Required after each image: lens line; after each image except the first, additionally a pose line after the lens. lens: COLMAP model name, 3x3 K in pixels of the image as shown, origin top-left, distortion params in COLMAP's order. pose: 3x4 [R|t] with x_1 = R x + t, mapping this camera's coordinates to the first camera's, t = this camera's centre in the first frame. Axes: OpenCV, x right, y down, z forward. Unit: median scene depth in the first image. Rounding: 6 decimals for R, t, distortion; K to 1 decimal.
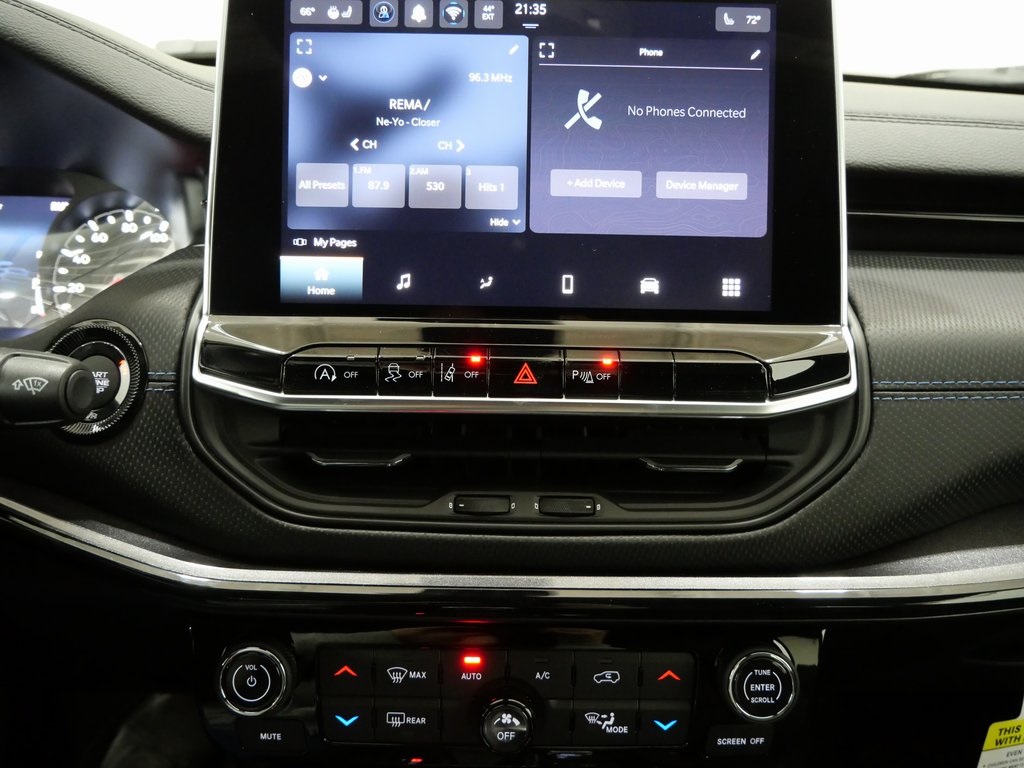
lens RADIAL K [[833.0, 0, 512.0], [0, 833.0, 384.0], [0, 0, 1]] dist [-0.012250, -0.003091]
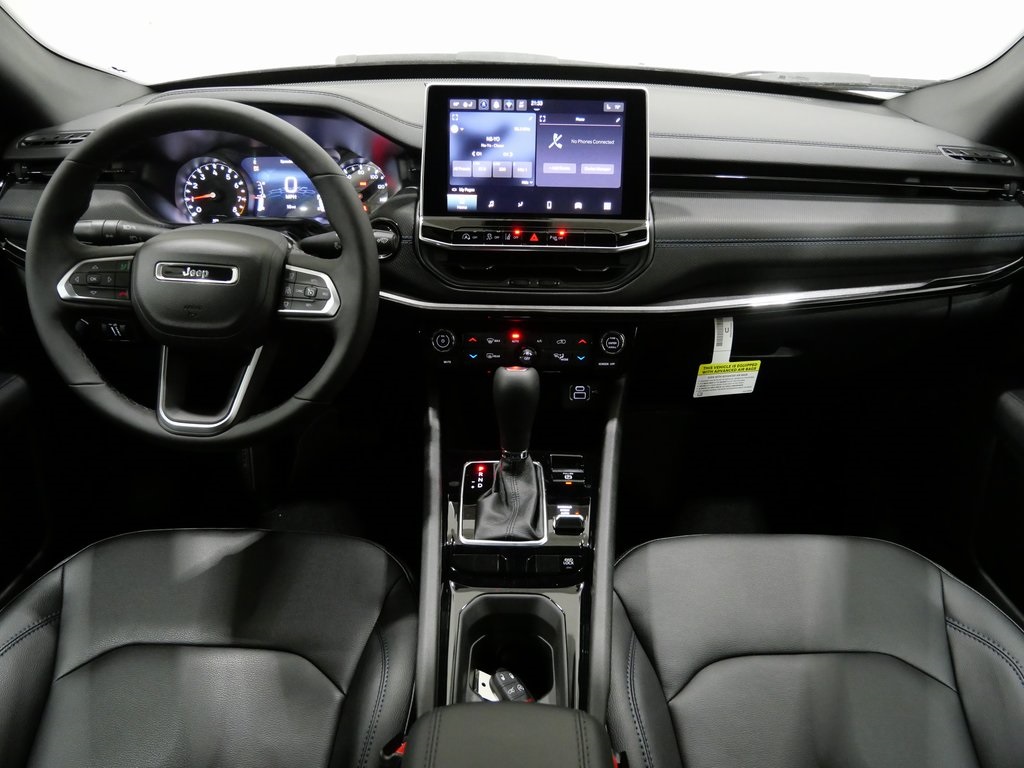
lens RADIAL K [[812.3, 0, 512.0], [0, 812.3, 384.0], [0, 0, 1]] dist [-0.002968, -0.000858]
pose [[0.999987, 0.001741, -0.004879, -0.046145], [-0.000916, 0.986414, 0.164275, 0.027254], [0.005099, -0.164268, 0.986403, -1.864290]]
